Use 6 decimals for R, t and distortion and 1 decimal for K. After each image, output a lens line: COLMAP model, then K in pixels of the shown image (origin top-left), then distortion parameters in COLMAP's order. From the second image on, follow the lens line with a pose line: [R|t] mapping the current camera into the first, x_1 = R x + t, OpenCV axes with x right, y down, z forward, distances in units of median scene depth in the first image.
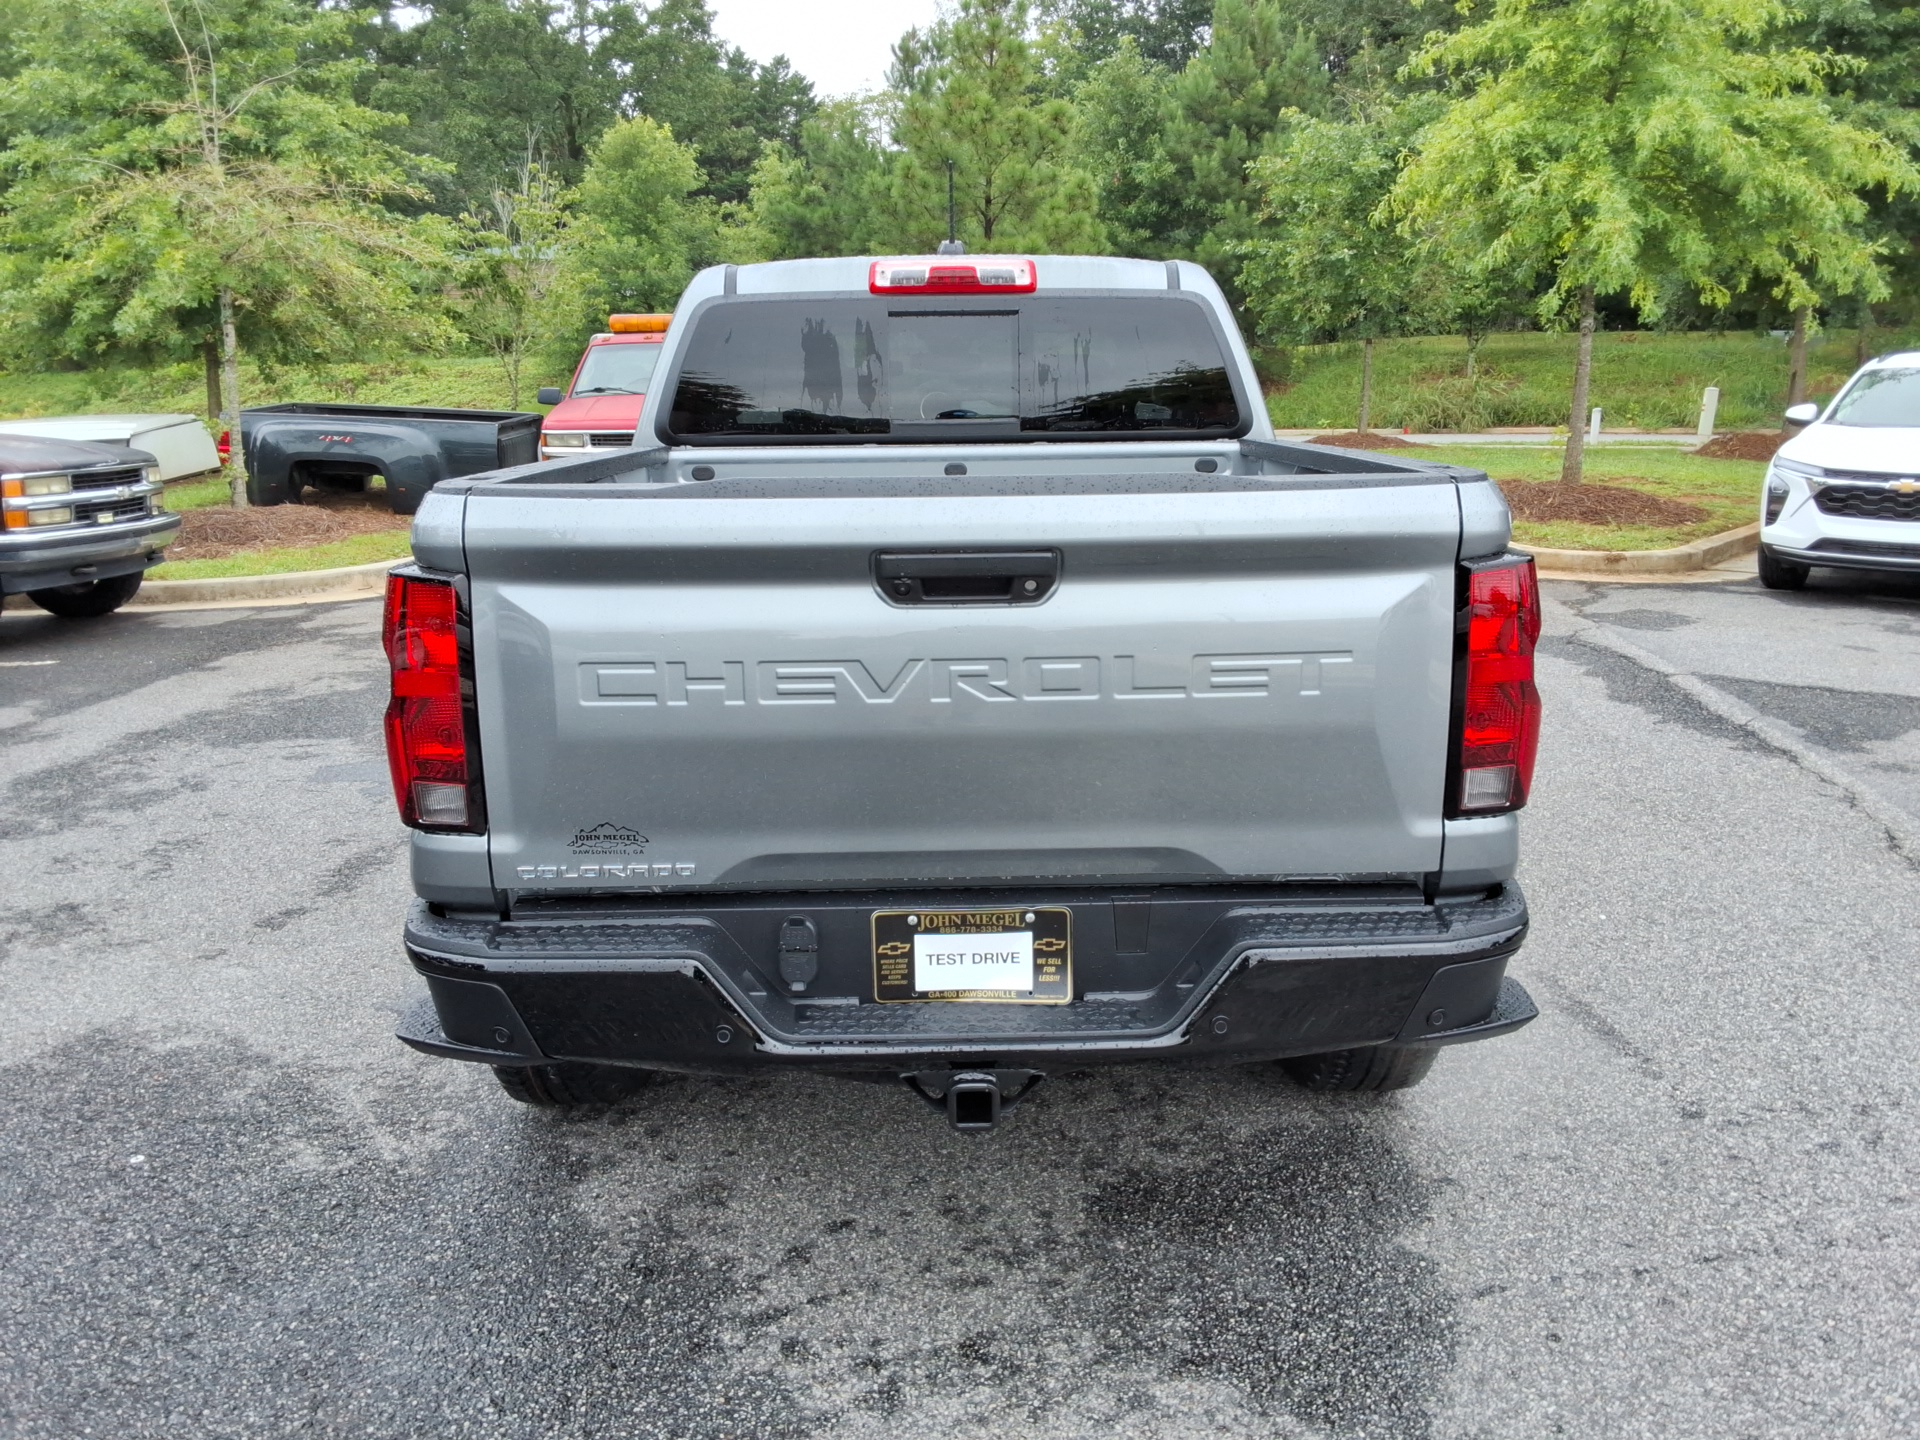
lens RADIAL K [[1536.2, 0, 977.0], [0, 1536.2, 696.3], [0, 0, 1]] dist [0.145376, -0.243410]
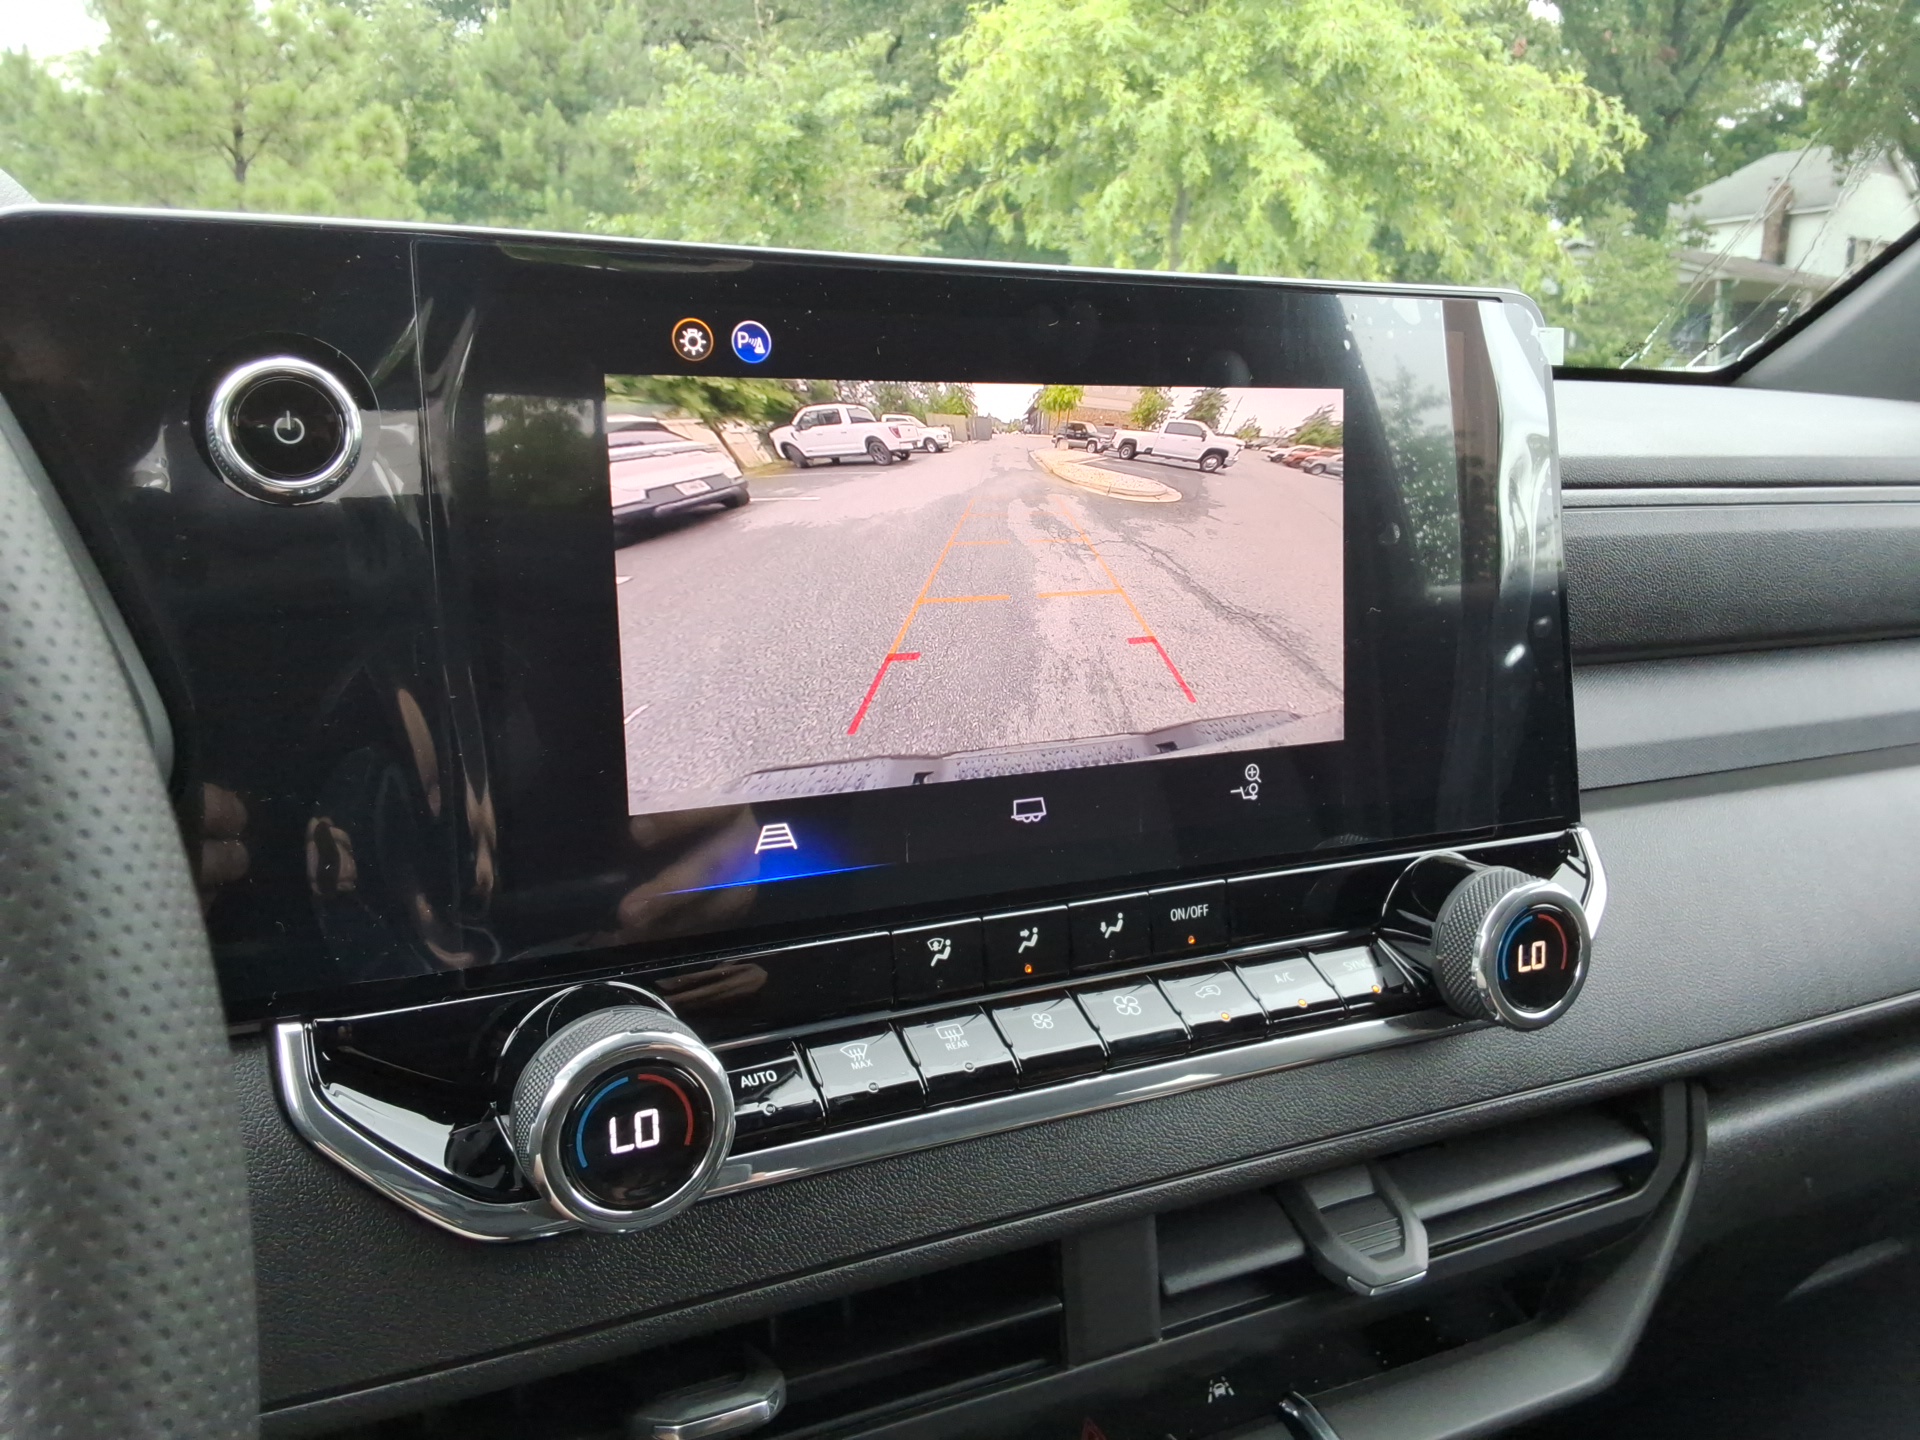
lens RADIAL K [[1557.0, 0, 979.7], [0, 1557.0, 691.8], [0, 0, 1]] dist [0.119874, -0.213328]
pose [[0.901485, -0.051010, 0.429794, -0.025725], [0.062031, 0.998006, -0.011661, -0.085238], [-0.428342, 0.037173, 0.902852, 0.509928]]
